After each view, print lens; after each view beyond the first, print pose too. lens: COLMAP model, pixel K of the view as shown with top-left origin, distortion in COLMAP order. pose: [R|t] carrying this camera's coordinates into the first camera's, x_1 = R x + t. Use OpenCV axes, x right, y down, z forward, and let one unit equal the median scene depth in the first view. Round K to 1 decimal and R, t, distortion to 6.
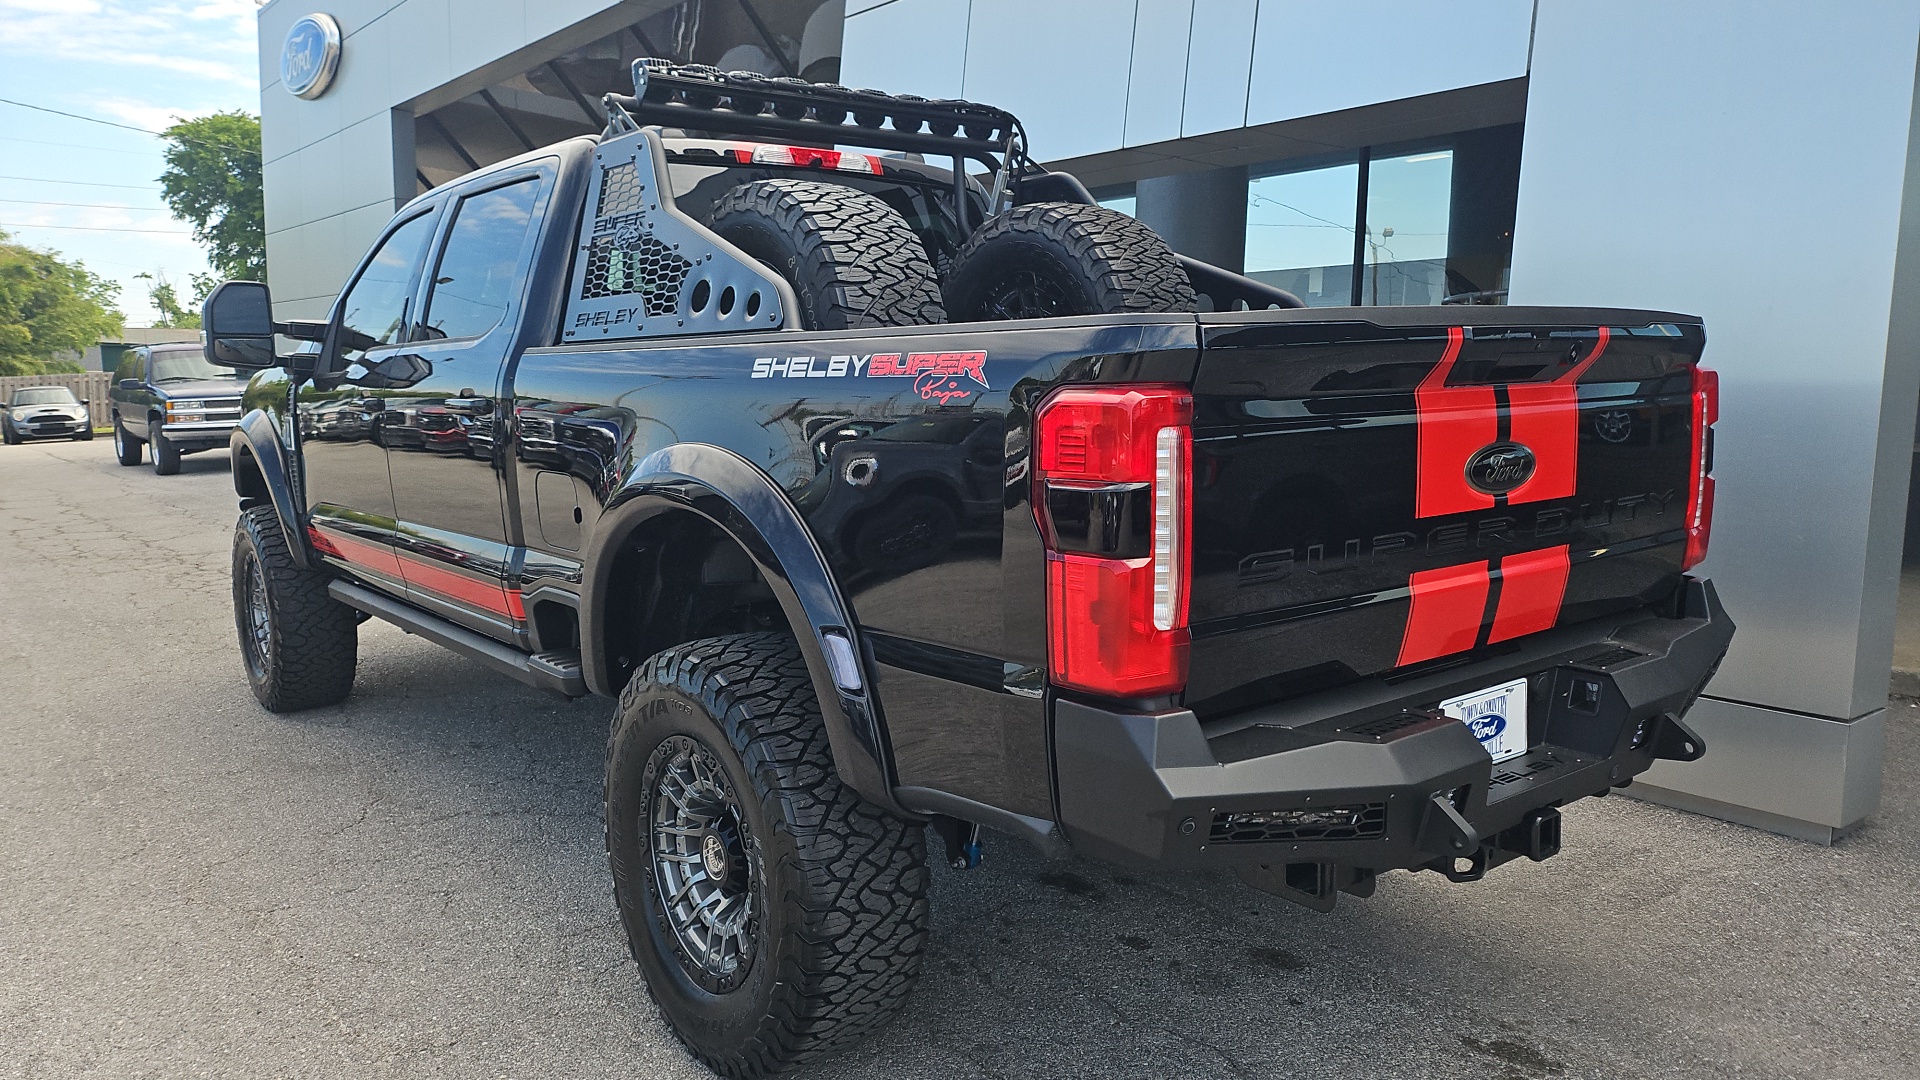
lens RADIAL K [[1418.3, 0, 947.5], [0, 1418.3, 530.6], [0, 0, 1]] dist [0.002183, 0.001258]
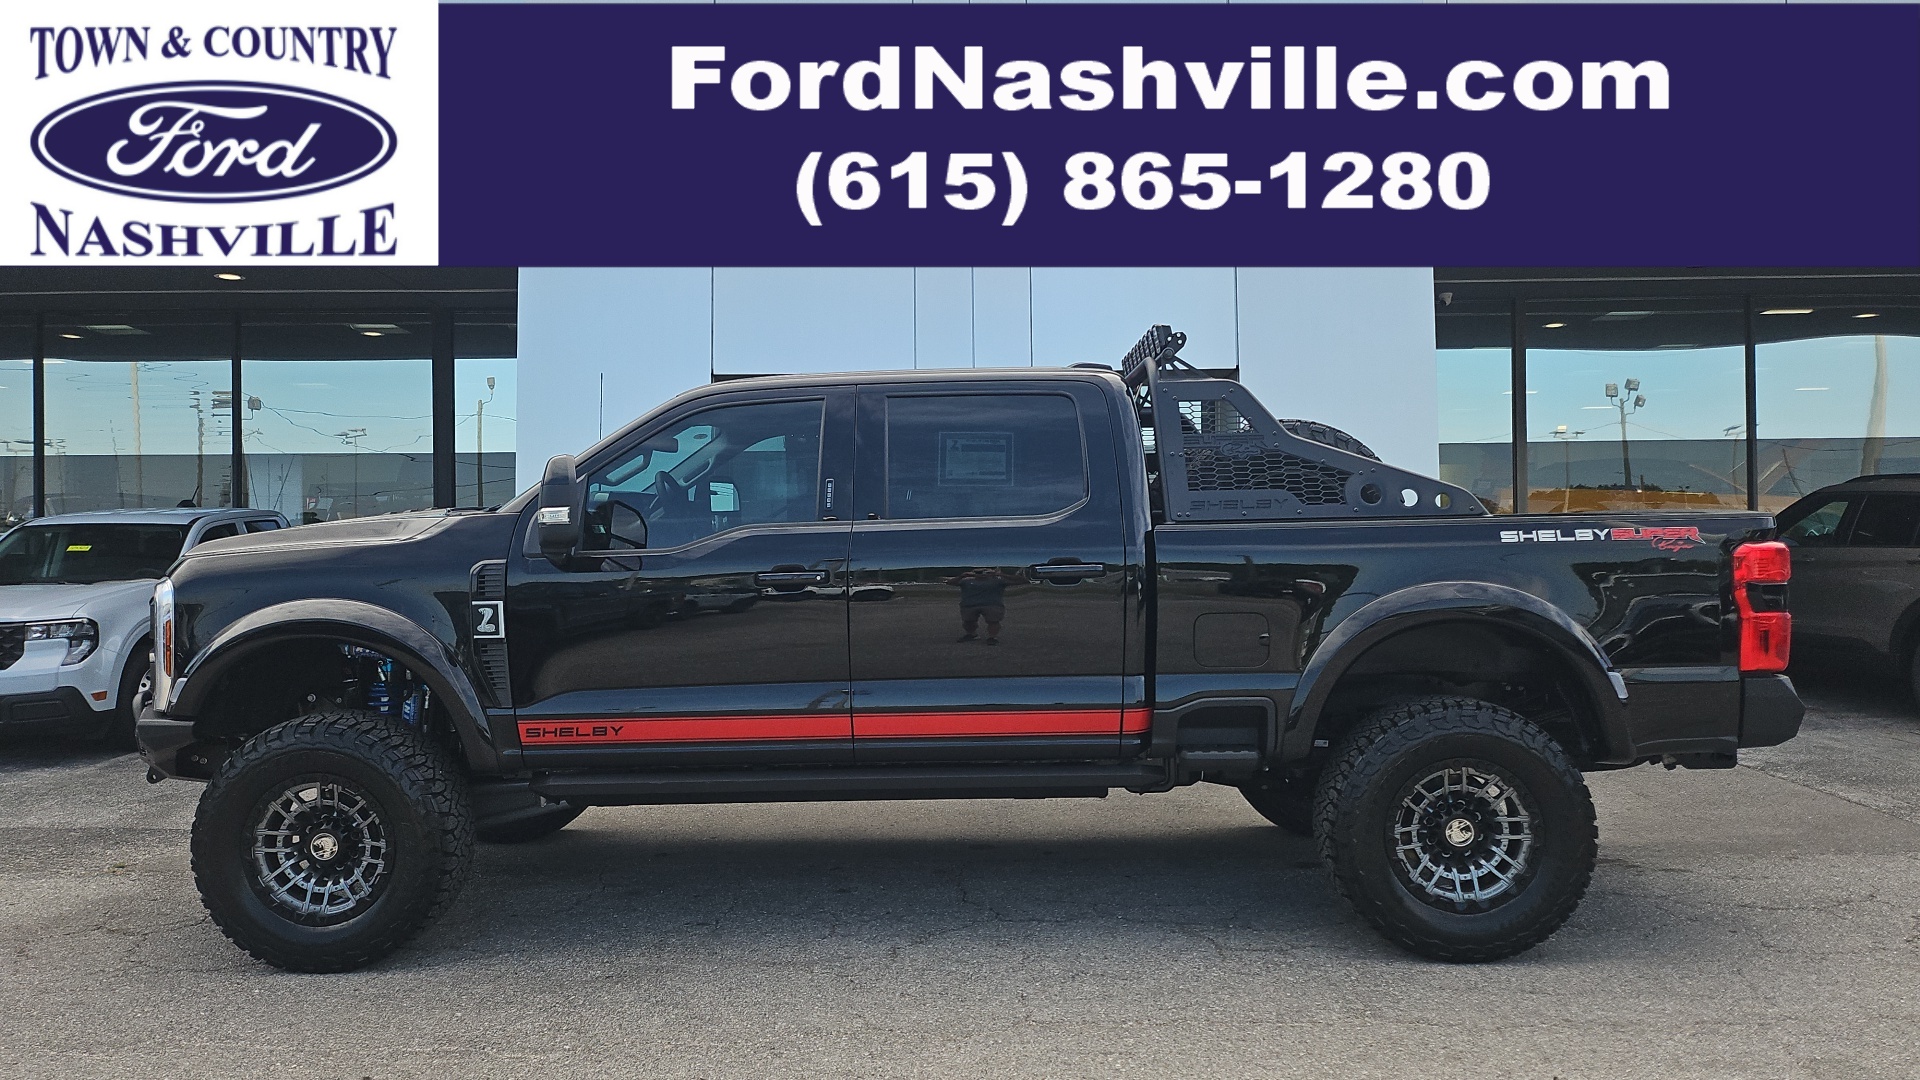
lens RADIAL K [[1364.8, 0, 956.2], [0, 1364.8, 548.9], [0, 0, 1]] dist [0.011607, -0.000582]
pose [[0.611970, -0.005662, 0.790861, -1.500473], [0.101576, 0.992255, -0.071497, -0.035118], [-0.784331, 0.124087, 0.607806, 0.374798]]
